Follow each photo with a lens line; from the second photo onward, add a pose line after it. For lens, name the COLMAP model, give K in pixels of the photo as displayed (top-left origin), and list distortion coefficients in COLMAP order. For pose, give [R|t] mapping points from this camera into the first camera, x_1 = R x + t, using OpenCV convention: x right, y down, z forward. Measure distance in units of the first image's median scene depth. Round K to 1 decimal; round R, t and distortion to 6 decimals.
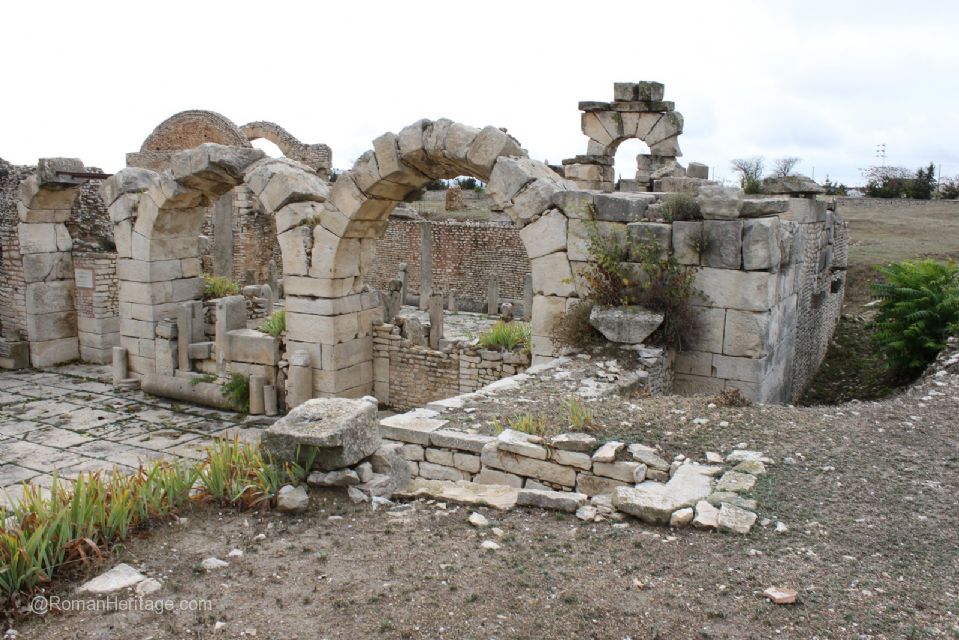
lens RADIAL K [[798.2, 0, 479.5], [0, 798.2, 320.0], [0, 0, 1]] dist [-0.158259, 0.145100]
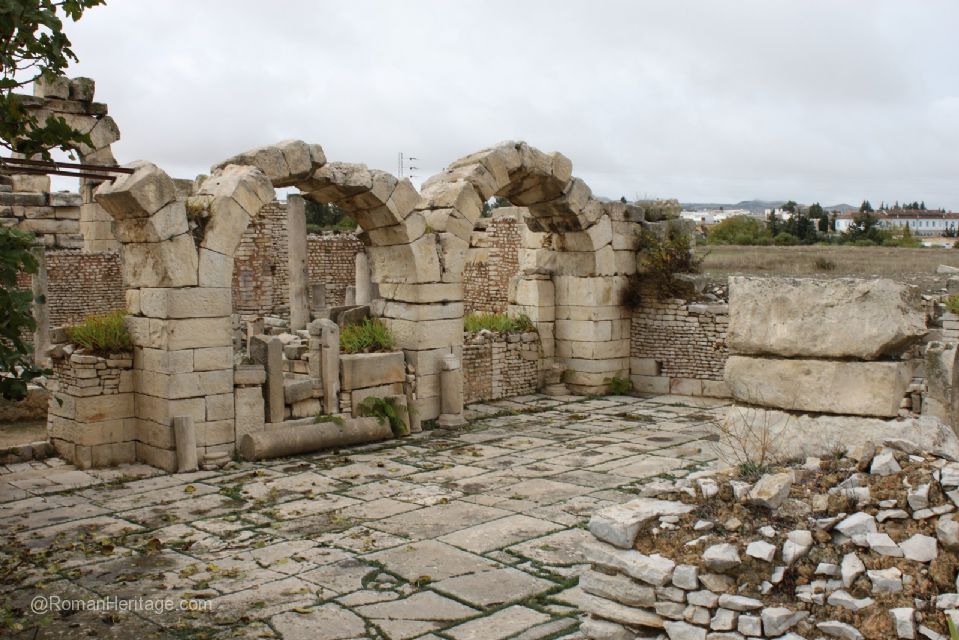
lens RADIAL K [[1174.4, 0, 479.5], [0, 1174.4, 320.0], [0, 0, 1]] dist [-0.072530, -0.013073]
pose [[0.291738, -0.082605, 0.952925, -1.505788], [0.157716, 0.986781, 0.037255, -0.050902], [-0.943406, 0.139423, 0.300910, 0.461119]]
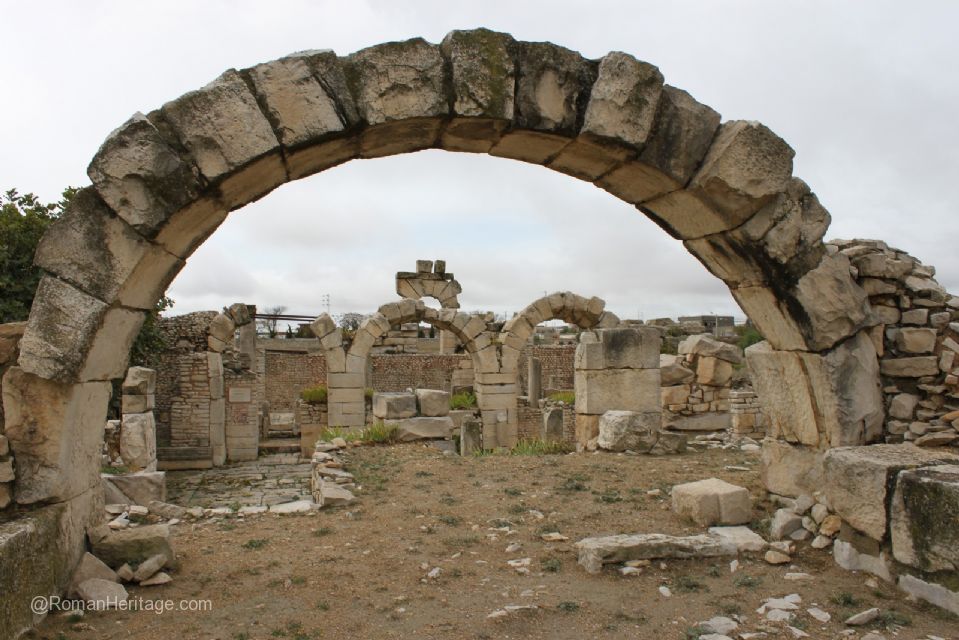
lens RADIAL K [[798.2, 0, 479.5], [0, 798.2, 320.0], [0, 0, 1]] dist [-0.158259, 0.145100]
pose [[0.743938, 0.000923, 0.668248, -1.355601], [0.124382, 0.982333, -0.139826, 0.070347], [-0.656571, 0.187140, 0.730680, -0.310955]]
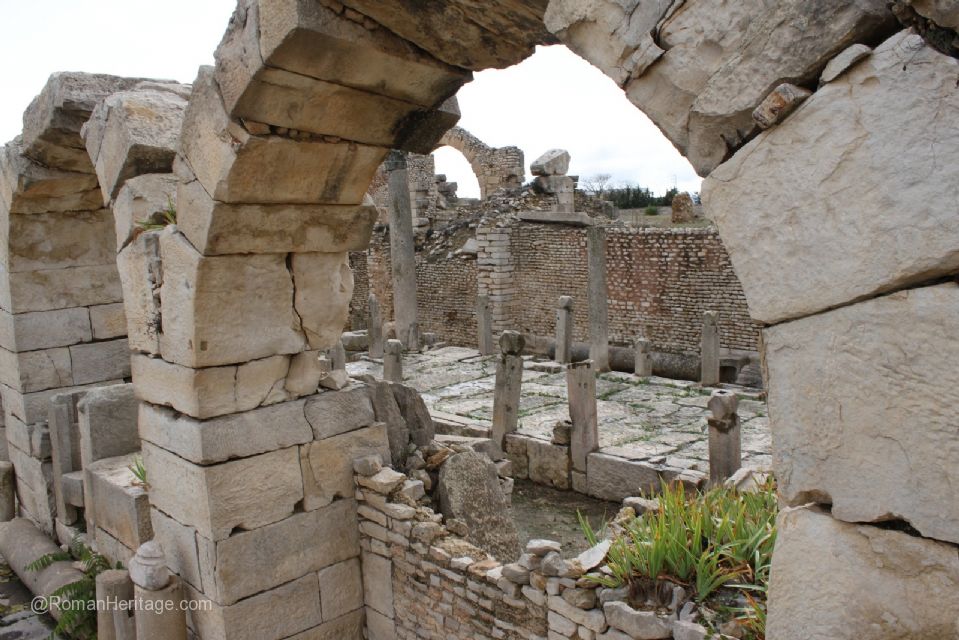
lens RADIAL K [[798.2, 0, 479.5], [0, 798.2, 320.0], [0, 0, 1]] dist [-0.158259, 0.145100]
pose [[0.953735, -0.013920, -0.300325, 0.043619], [0.005569, 0.999574, -0.028644, -0.056322], [0.300596, 0.025646, 0.953407, 0.622194]]
